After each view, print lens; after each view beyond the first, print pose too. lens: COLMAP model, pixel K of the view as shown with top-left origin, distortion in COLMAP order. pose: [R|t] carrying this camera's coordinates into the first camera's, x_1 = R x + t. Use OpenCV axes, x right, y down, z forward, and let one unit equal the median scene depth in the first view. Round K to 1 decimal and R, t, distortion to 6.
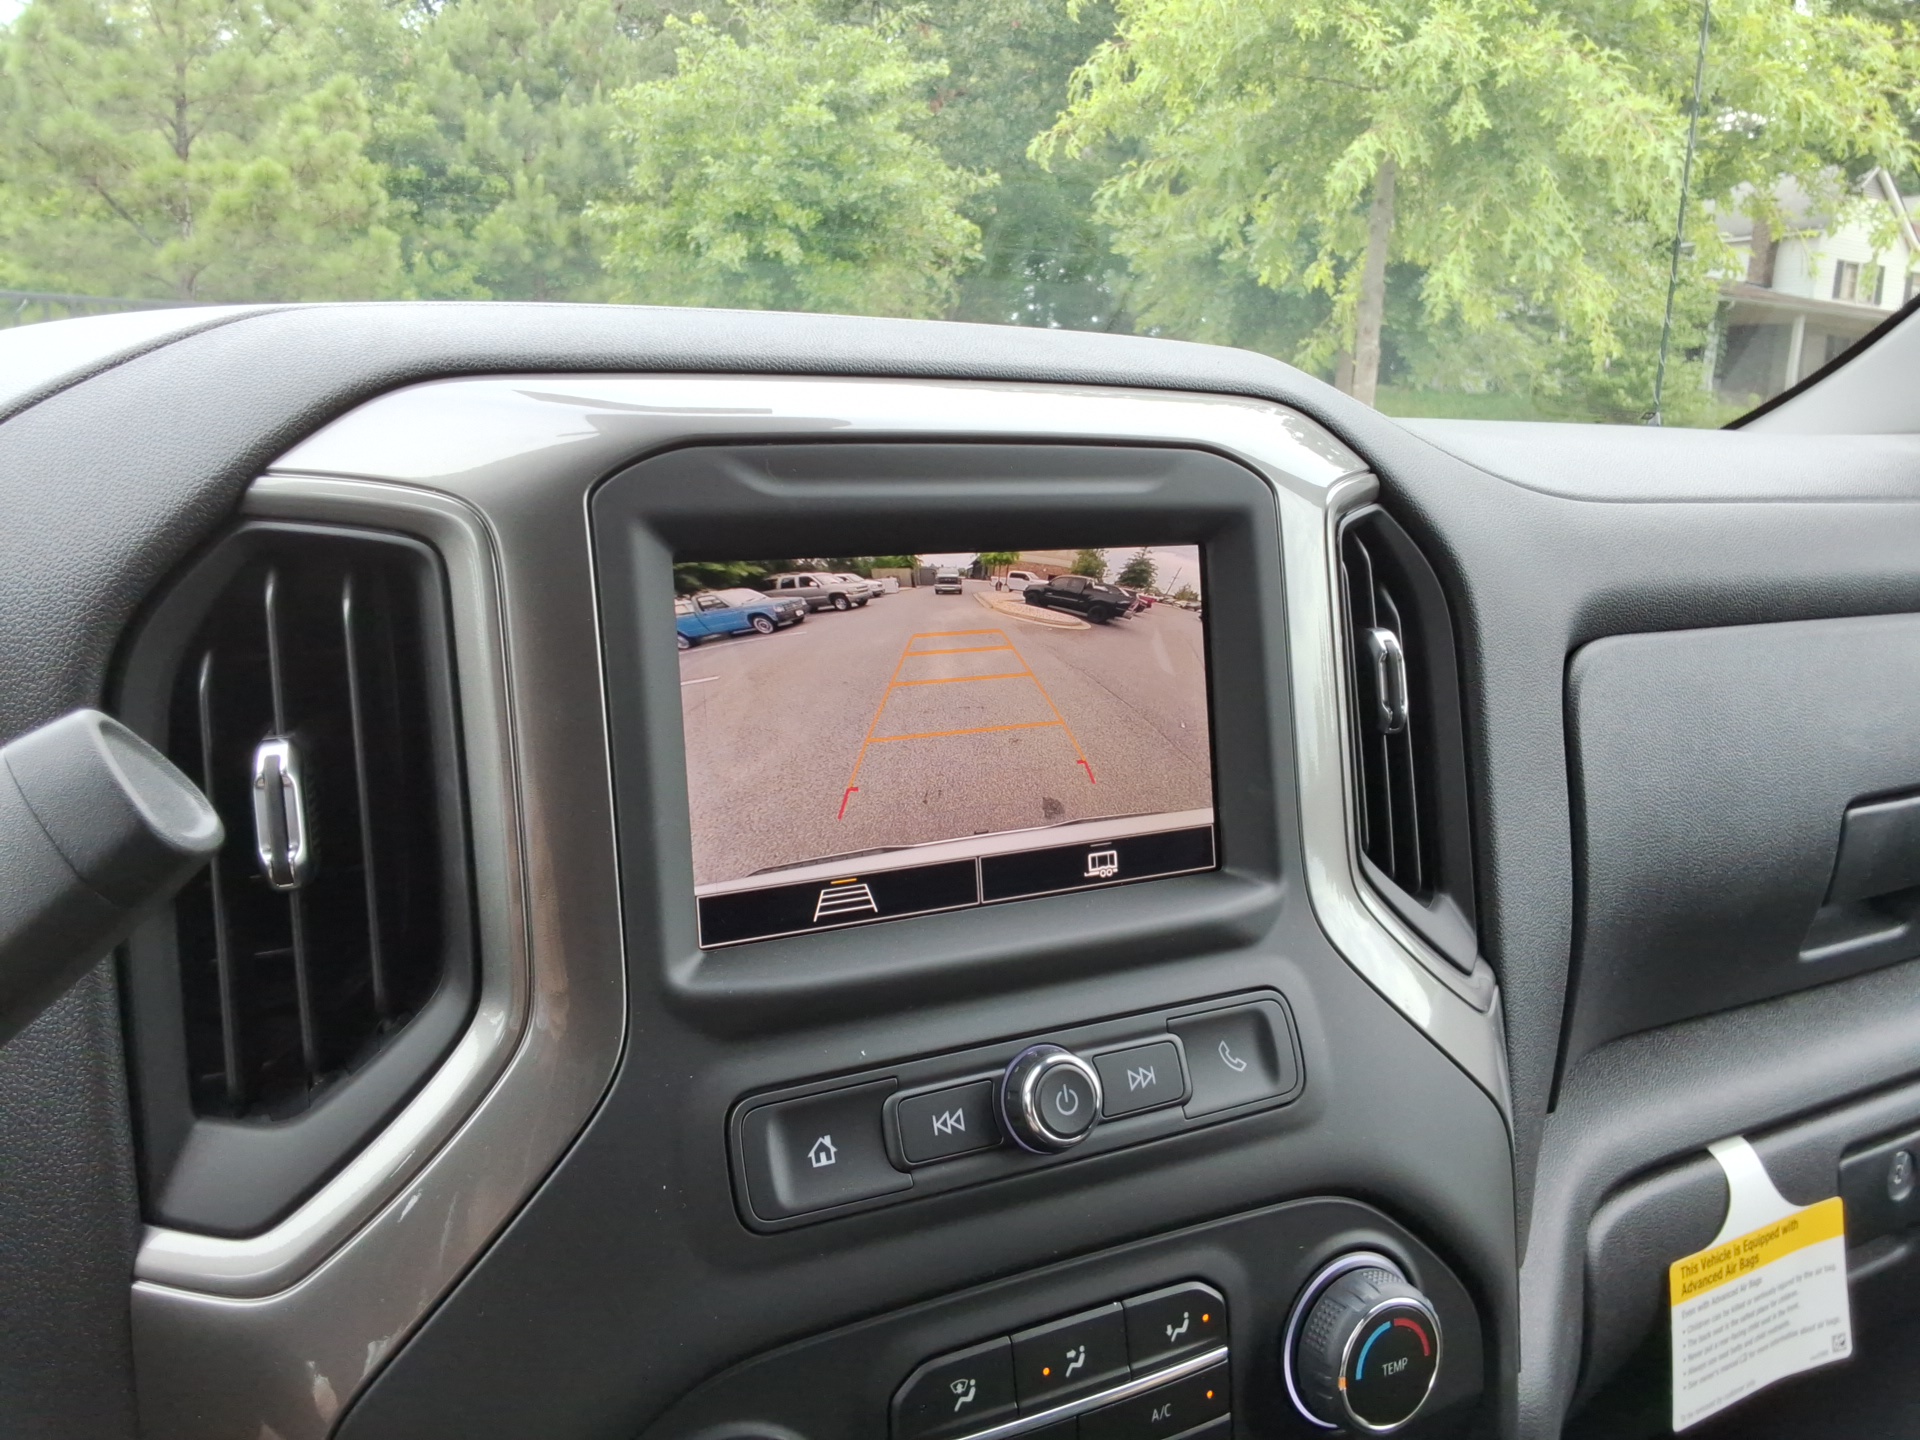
lens RADIAL K [[1546.2, 0, 985.5], [0, 1546.2, 711.4], [0, 0, 1]] dist [0.084627, -0.130369]
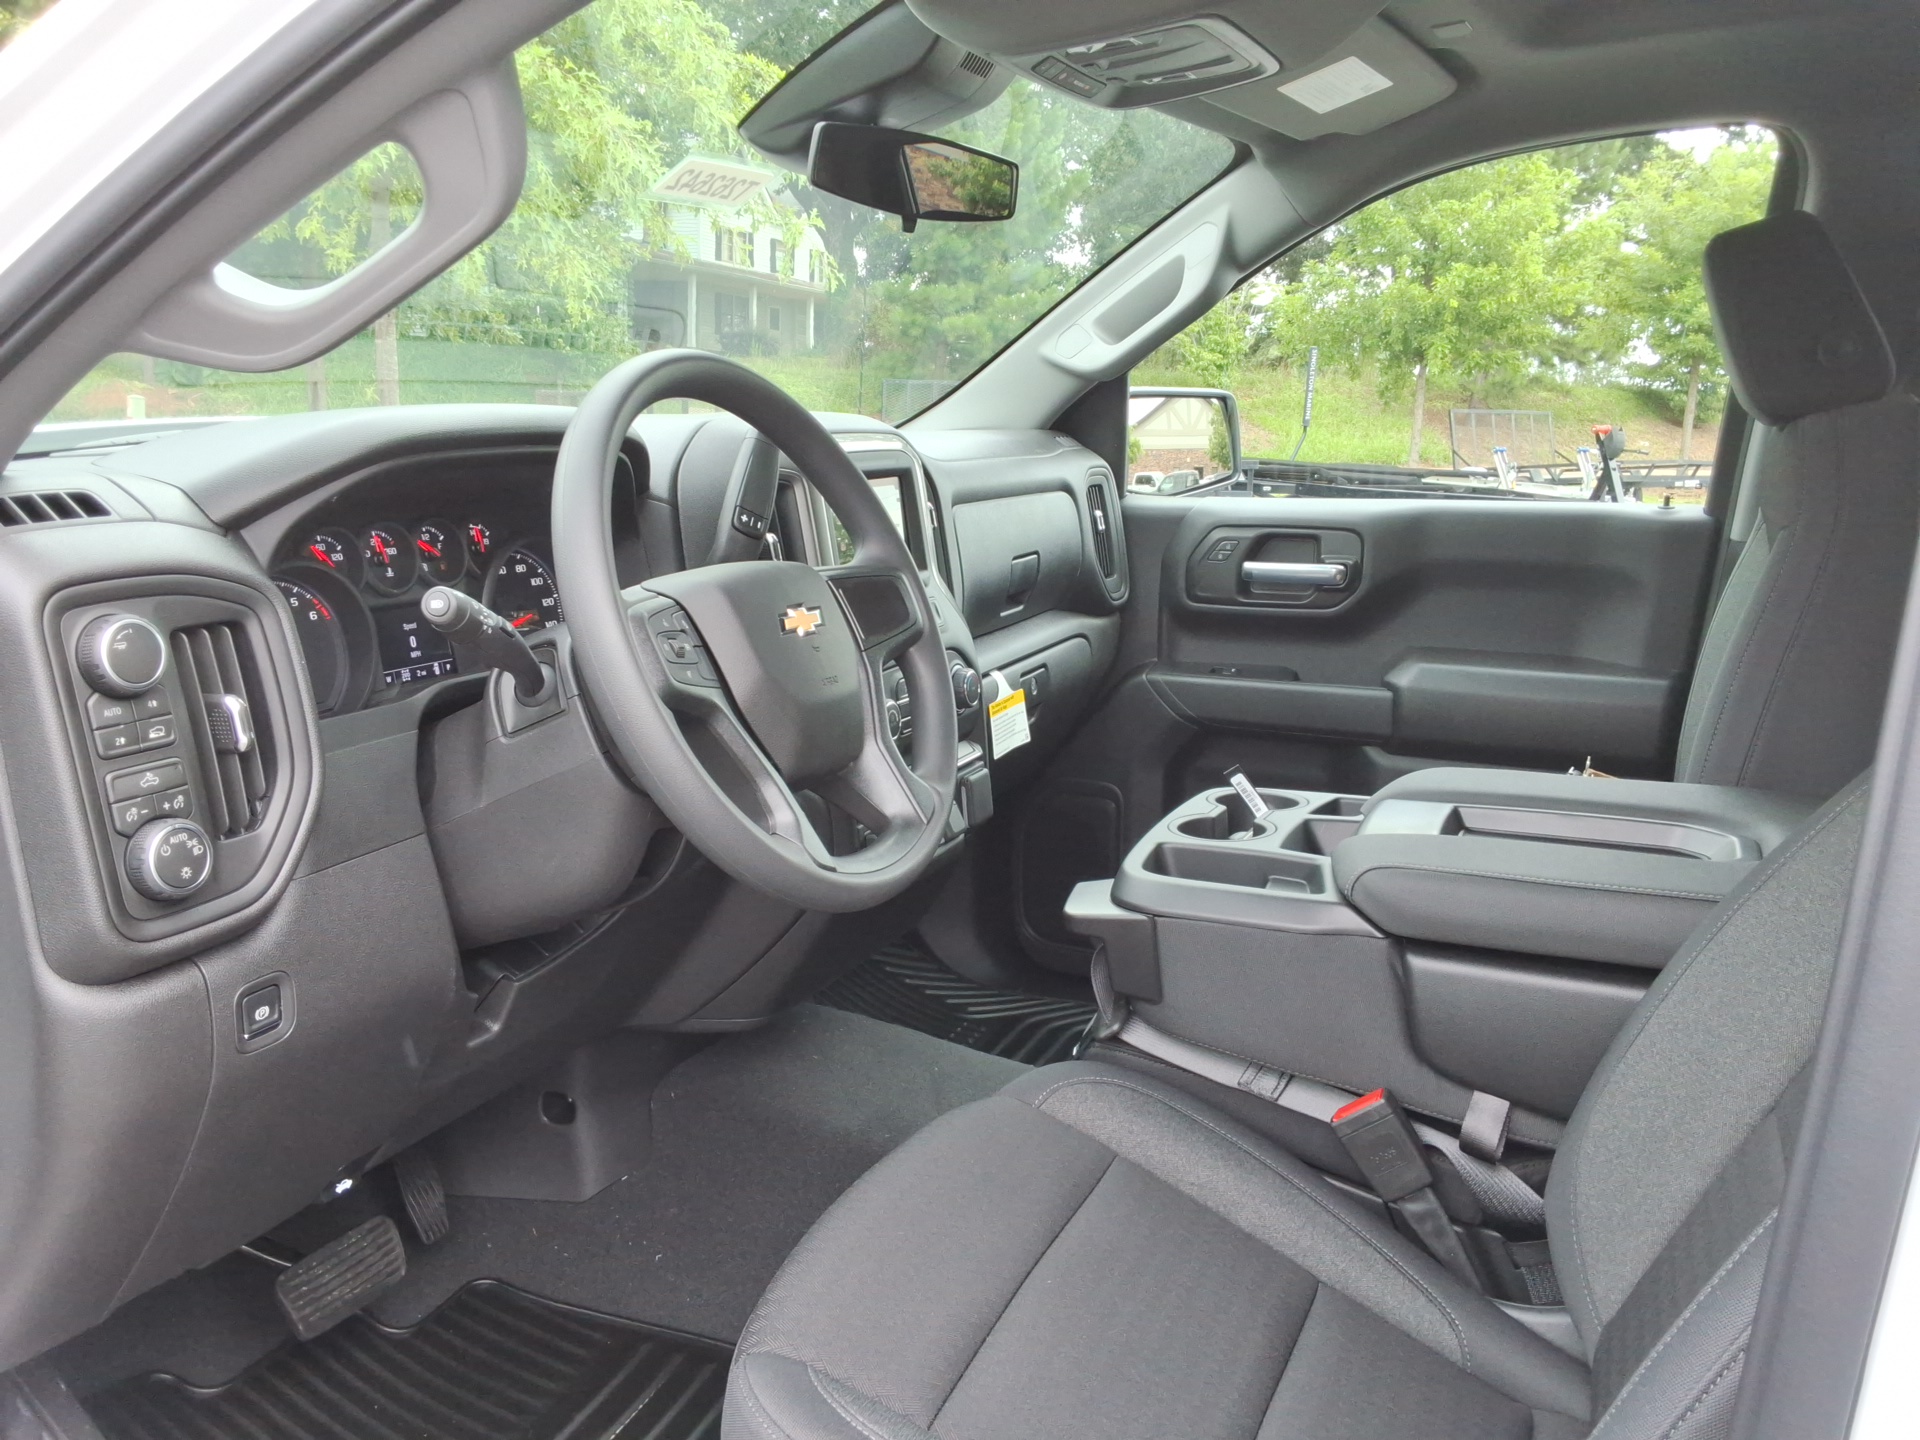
lens RADIAL K [[1546.2, 0, 952.8], [0, 1546.2, 690.8], [0, 0, 1]] dist [0.084627, -0.130369]
pose [[0.804697, -0.119893, 0.581454, -0.094323], [0.106217, 0.992668, 0.057686, 0.009340], [-0.584107, 0.015341, 0.811532, -0.097277]]
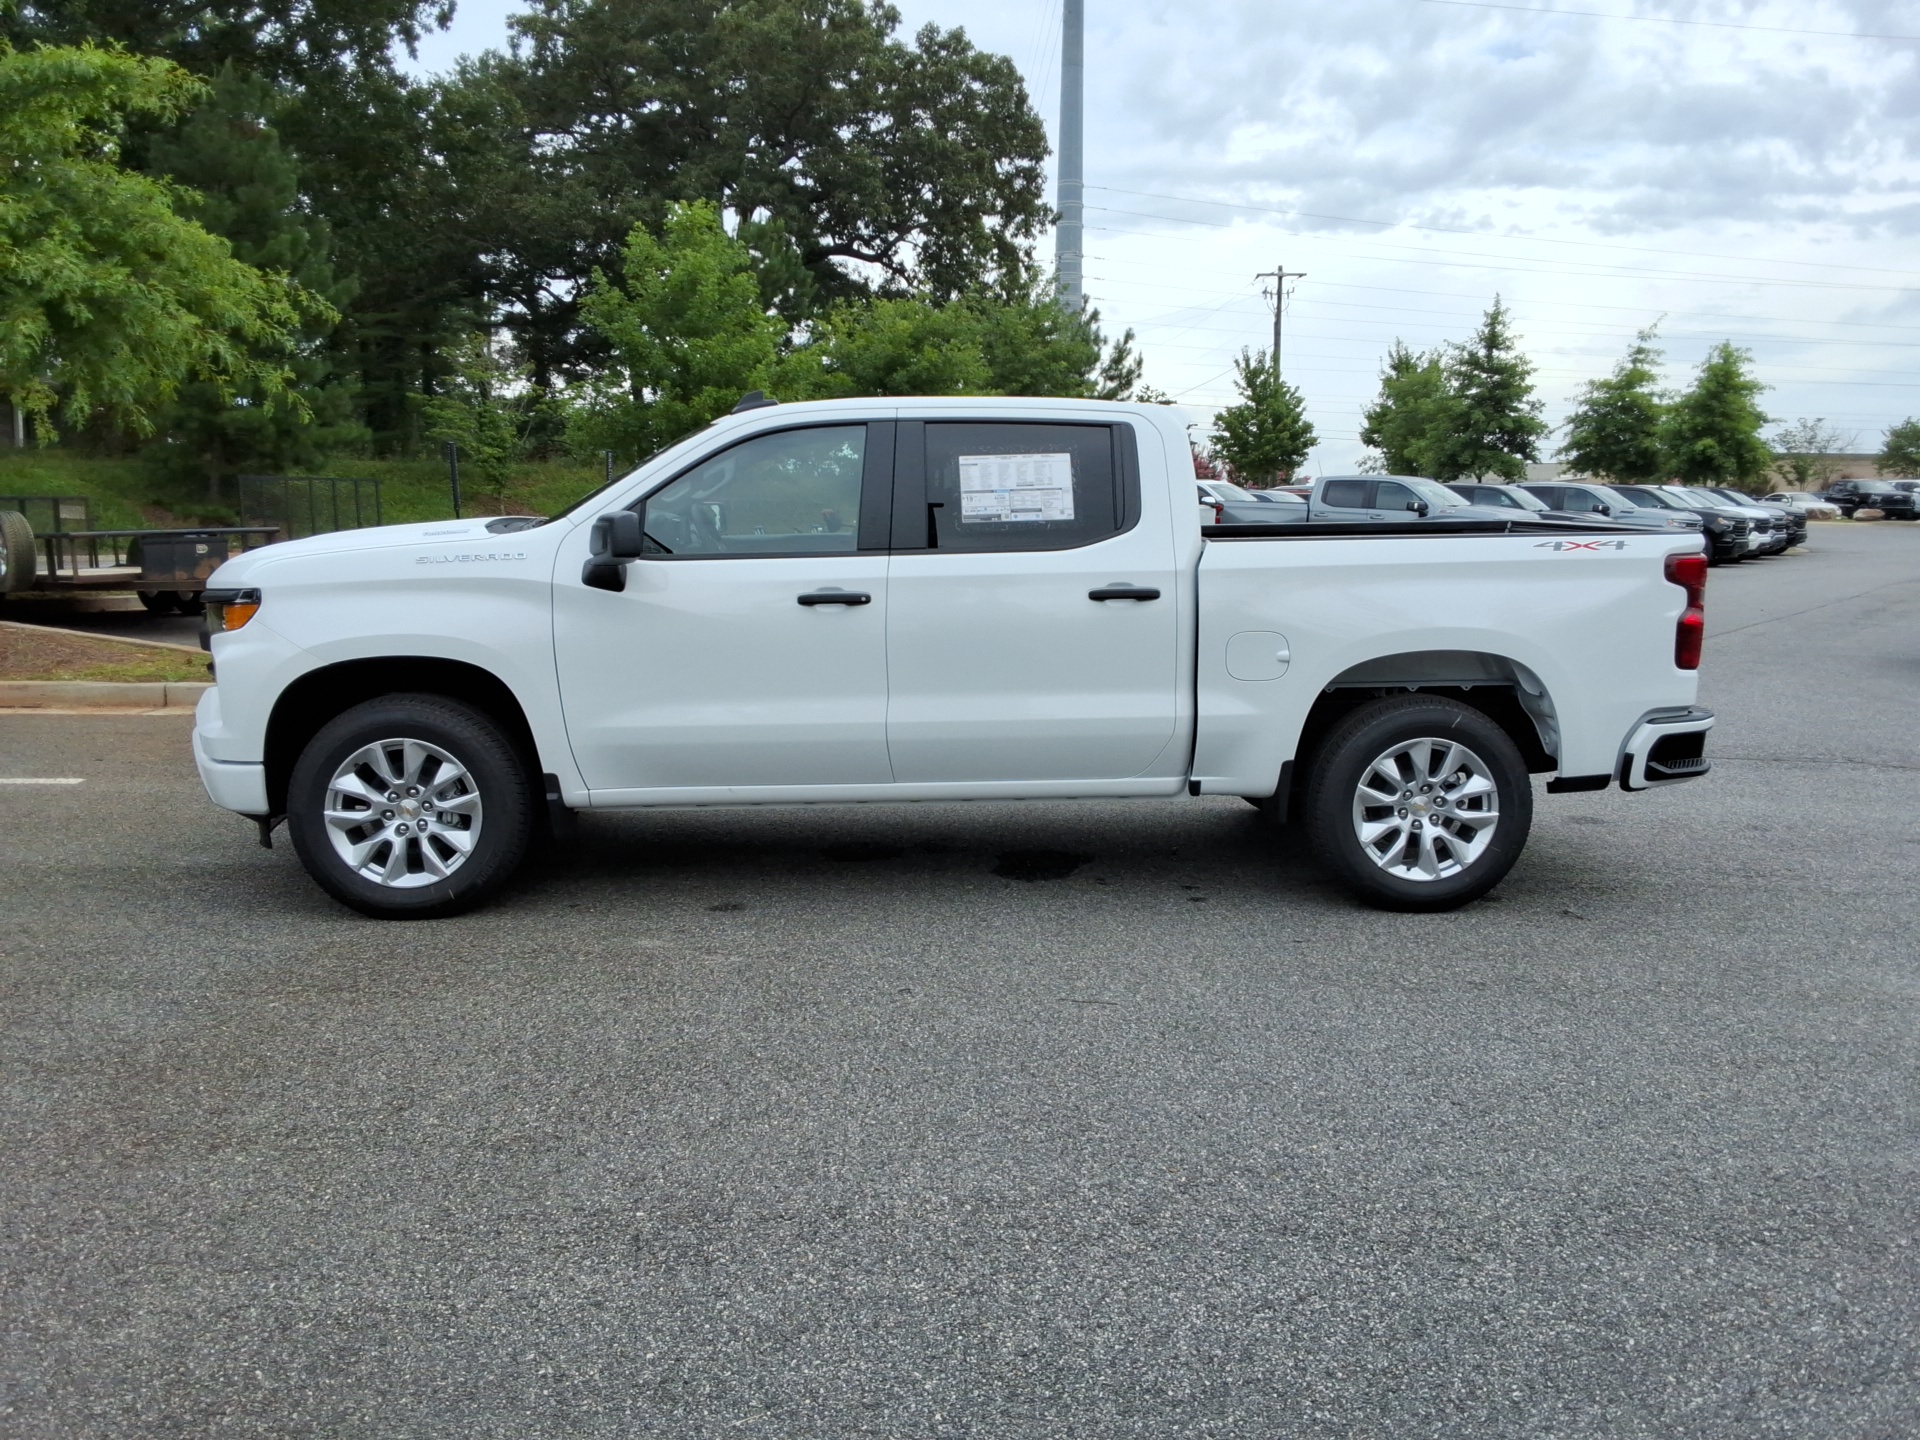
lens RADIAL K [[1546.2, 0, 961.0], [0, 1546.2, 722.0], [0, 0, 1]] dist [0.084627, -0.130369]
pose [[0.449356, -0.160956, 0.878734, -0.600702], [0.174545, 0.980496, 0.090339, 0.043726], [-0.876136, 0.112784, 0.468685, -0.433732]]
